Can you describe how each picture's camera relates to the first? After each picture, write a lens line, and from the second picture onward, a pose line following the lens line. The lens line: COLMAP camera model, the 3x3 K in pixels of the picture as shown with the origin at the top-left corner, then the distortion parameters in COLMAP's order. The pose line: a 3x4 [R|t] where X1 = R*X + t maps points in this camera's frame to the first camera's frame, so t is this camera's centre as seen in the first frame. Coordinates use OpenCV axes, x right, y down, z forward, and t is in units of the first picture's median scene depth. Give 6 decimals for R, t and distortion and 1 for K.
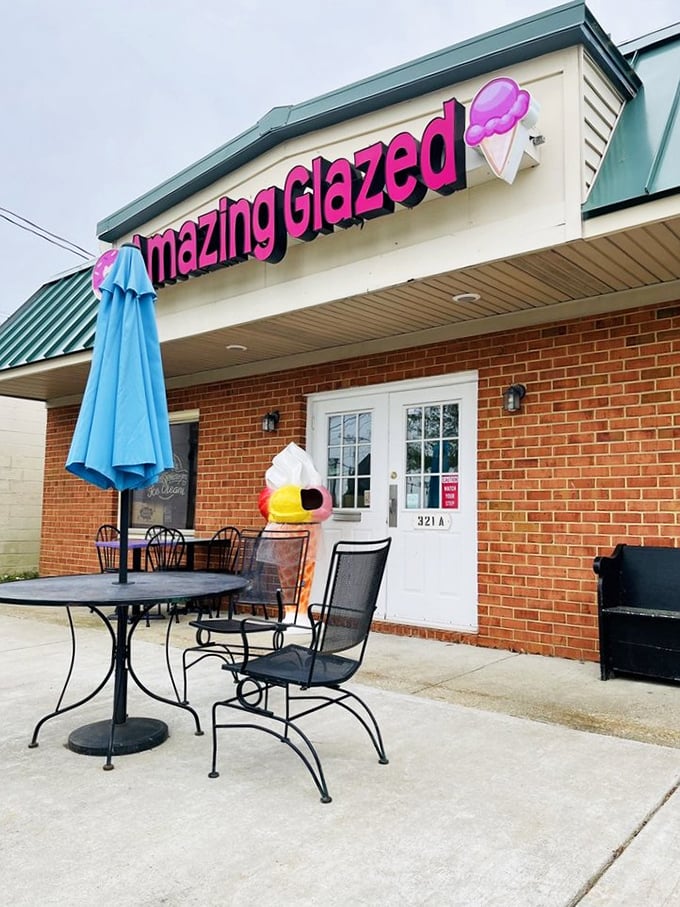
lens RADIAL K [[699.3, 0, 340.0], [0, 699.3, 453.5], [0, 0, 1]] dist [0.067076, -0.071895]
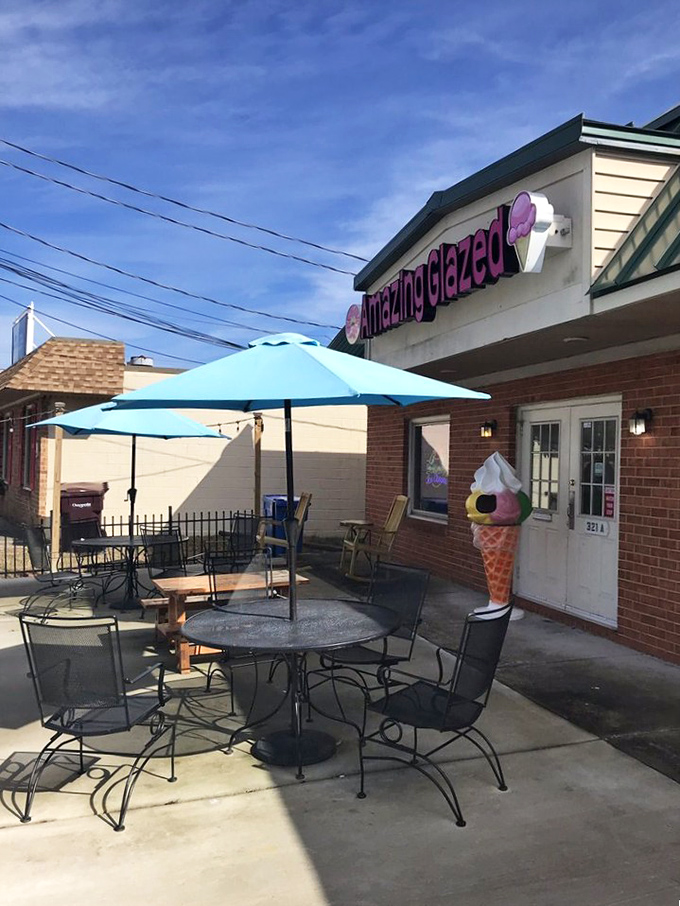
lens RADIAL K [[846.7, 0, 340.0], [0, 846.7, 453.0], [0, 0, 1]] dist [0.133179, -0.326287]
pose [[0.811656, 0.007178, -0.584092, 0.630156], [0.043323, 0.996431, 0.072447, -0.143801], [0.582527, -0.084107, 0.808448, -0.331178]]
